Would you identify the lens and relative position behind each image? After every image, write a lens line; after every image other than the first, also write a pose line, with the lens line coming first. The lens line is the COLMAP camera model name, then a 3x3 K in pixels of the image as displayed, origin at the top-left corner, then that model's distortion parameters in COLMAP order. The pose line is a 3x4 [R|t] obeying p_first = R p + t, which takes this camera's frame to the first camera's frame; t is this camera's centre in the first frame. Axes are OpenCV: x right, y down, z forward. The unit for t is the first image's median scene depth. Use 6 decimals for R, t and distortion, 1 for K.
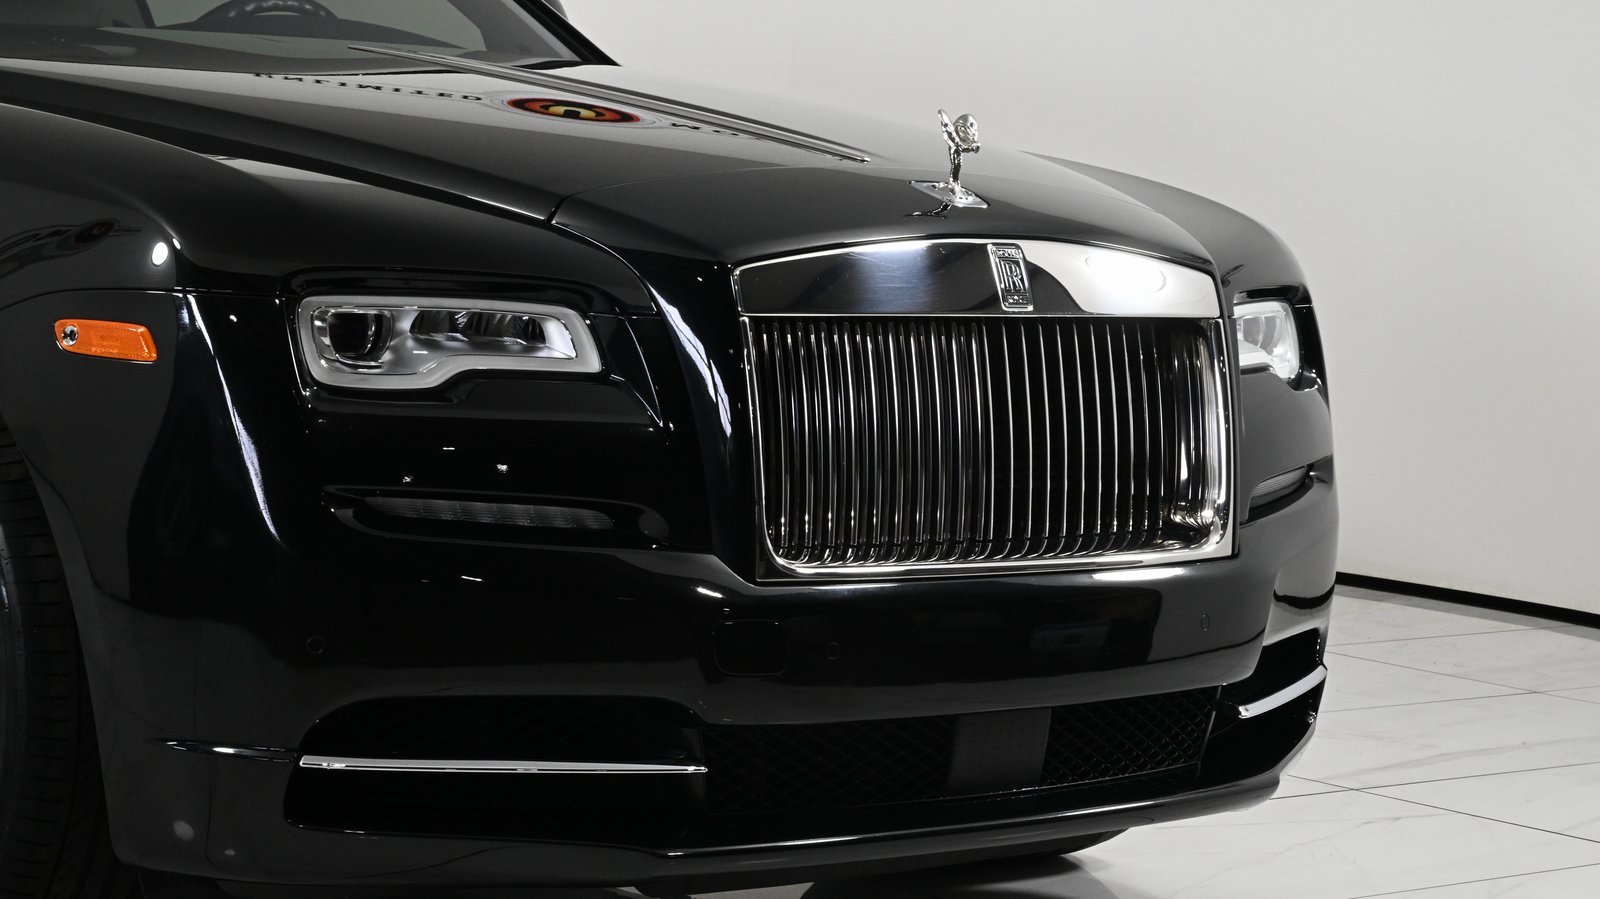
lens RADIAL K [[3813.1, 0, 800.0], [0, 3813.1, 449.5], [0, 0, 1]] dist [0.022775, 0.048551]
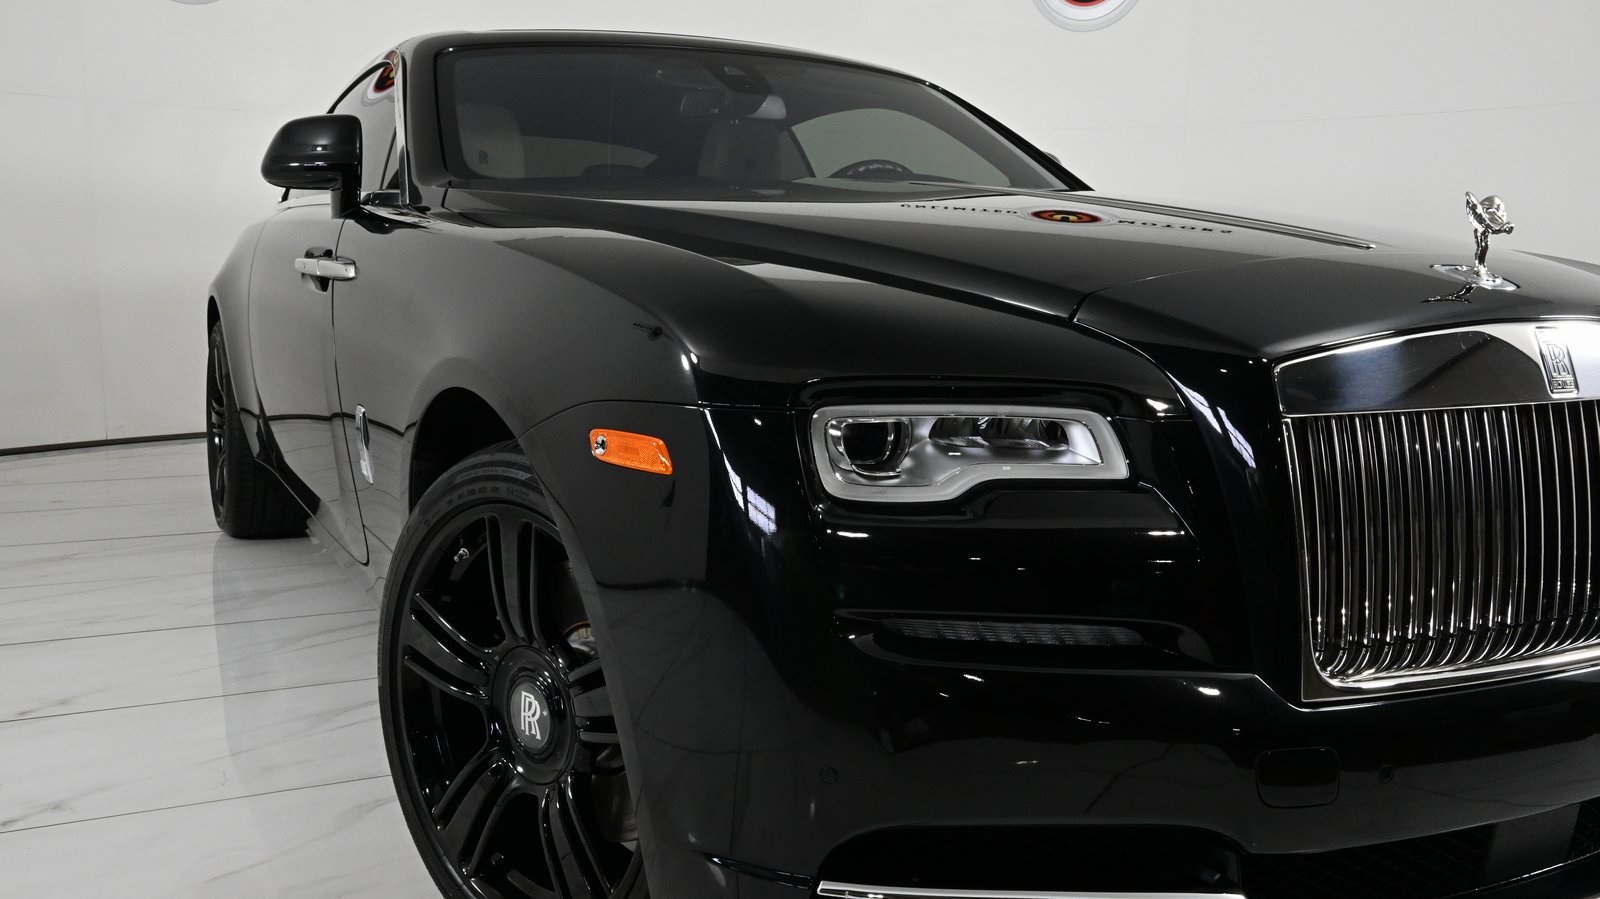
lens RADIAL K [[1425.2, 0, 800.0], [0, 1425.2, 449.5], [0, 0, 1]] dist [0.018082, 0.008188]
pose [[0.972783, -0.005439, -0.231652, -0.049050], [0.017599, 0.998571, 0.050461, -0.046622], [0.231047, -0.053164, 0.971489, 0.629321]]
